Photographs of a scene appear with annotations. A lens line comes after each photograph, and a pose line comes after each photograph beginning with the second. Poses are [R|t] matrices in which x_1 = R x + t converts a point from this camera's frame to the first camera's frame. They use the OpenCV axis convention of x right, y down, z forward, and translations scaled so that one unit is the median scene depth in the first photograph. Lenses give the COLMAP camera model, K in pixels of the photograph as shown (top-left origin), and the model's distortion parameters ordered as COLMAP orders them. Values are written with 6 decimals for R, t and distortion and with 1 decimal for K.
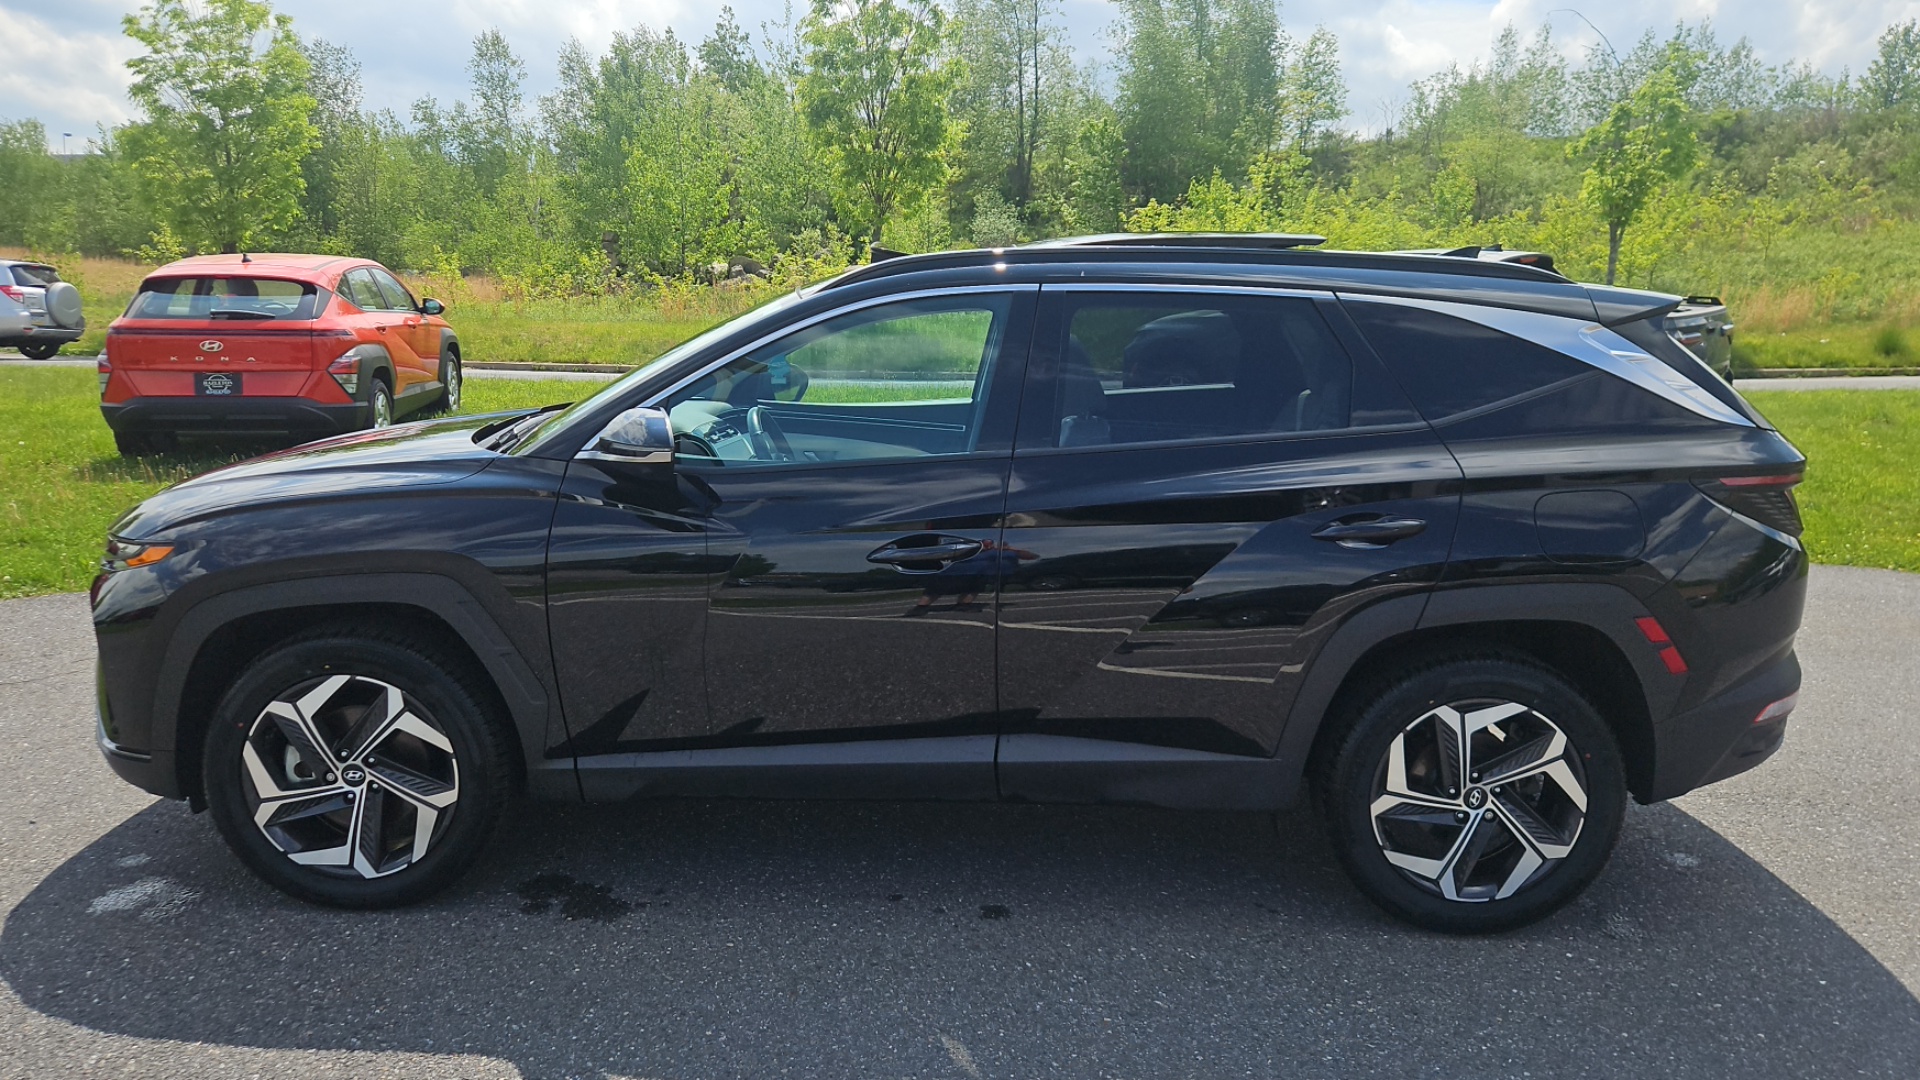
lens RADIAL K [[1460.6, 0, 955.8], [0, 1460.6, 544.8], [0, 0, 1]] dist [0.067456, -0.057210]
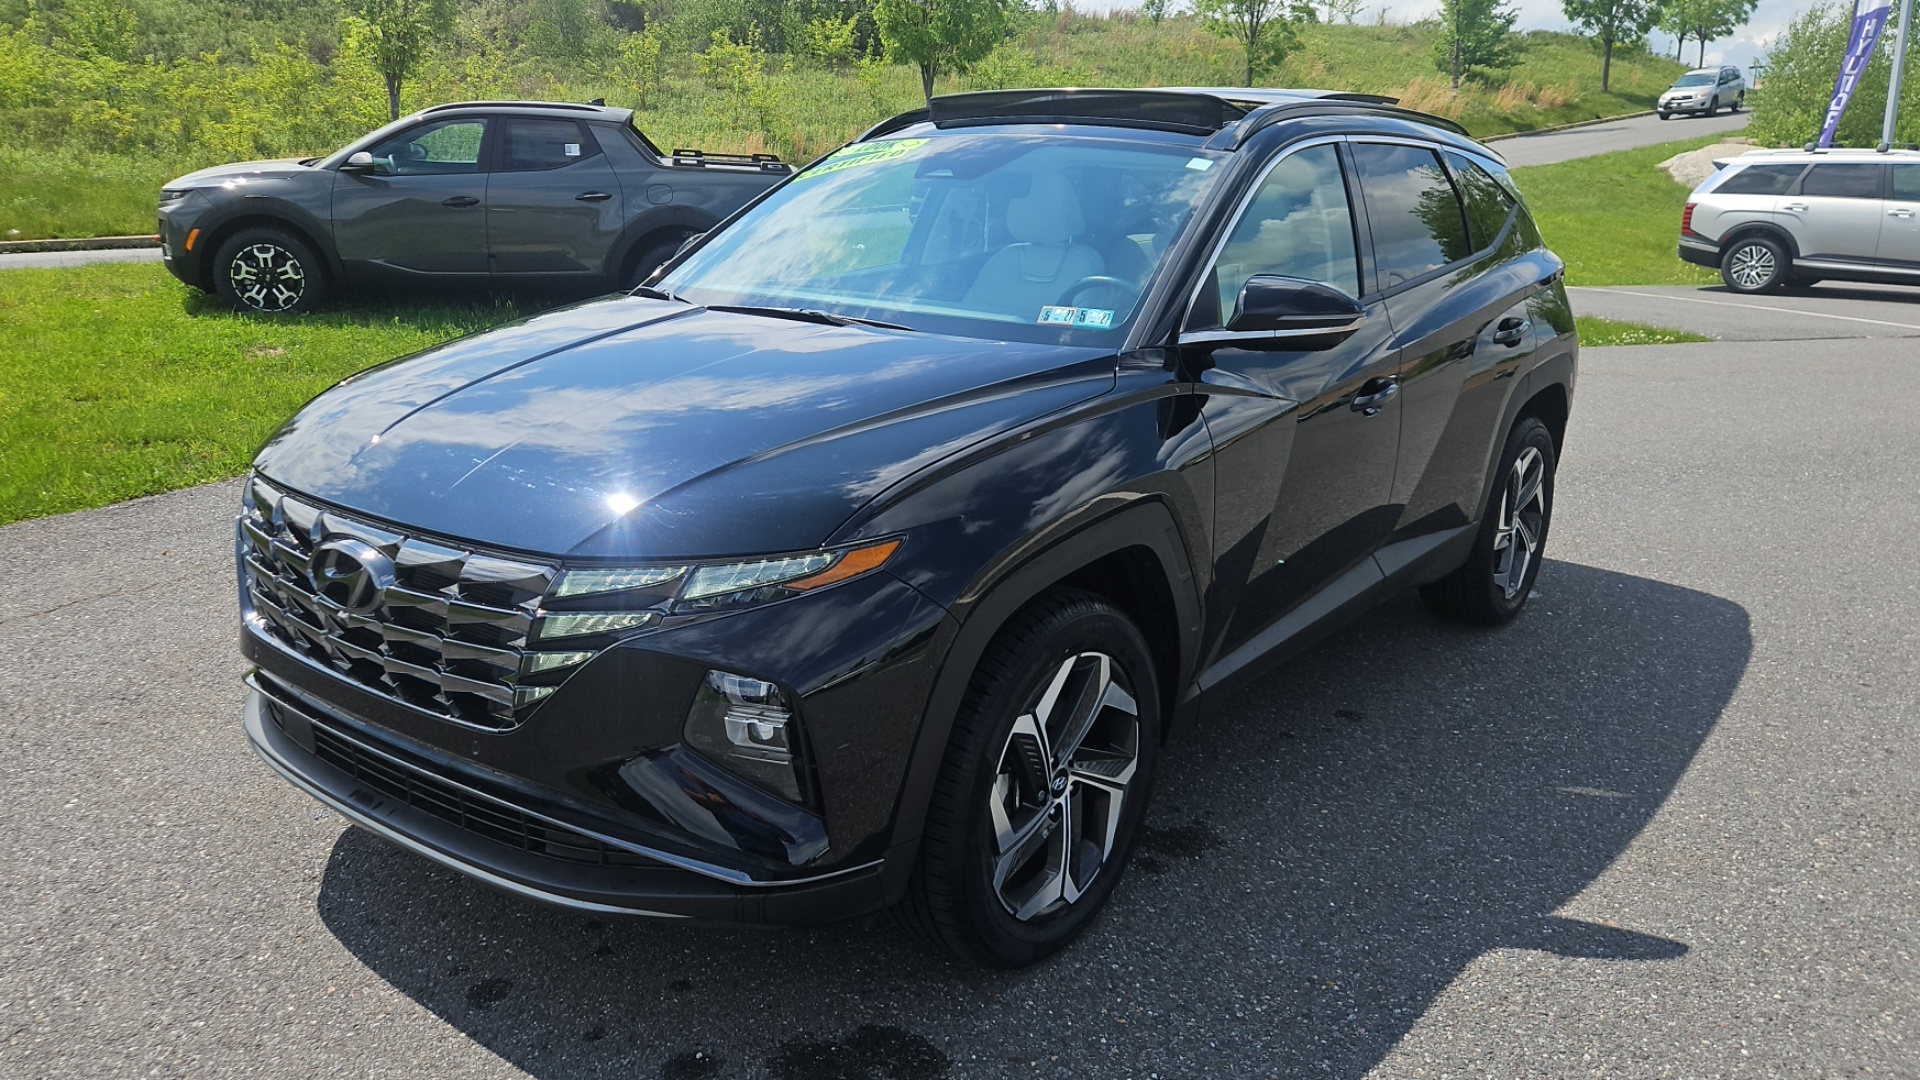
lens RADIAL K [[1460.6, 0, 955.8], [0, 1460.6, 544.8], [0, 0, 1]] dist [0.067456, -0.057210]
pose [[0.562726, -0.195740, 0.803134, -1.044036], [0.117824, 0.980634, 0.156446, -0.095061], [-0.818203, 0.006592, 0.574891, 0.606796]]
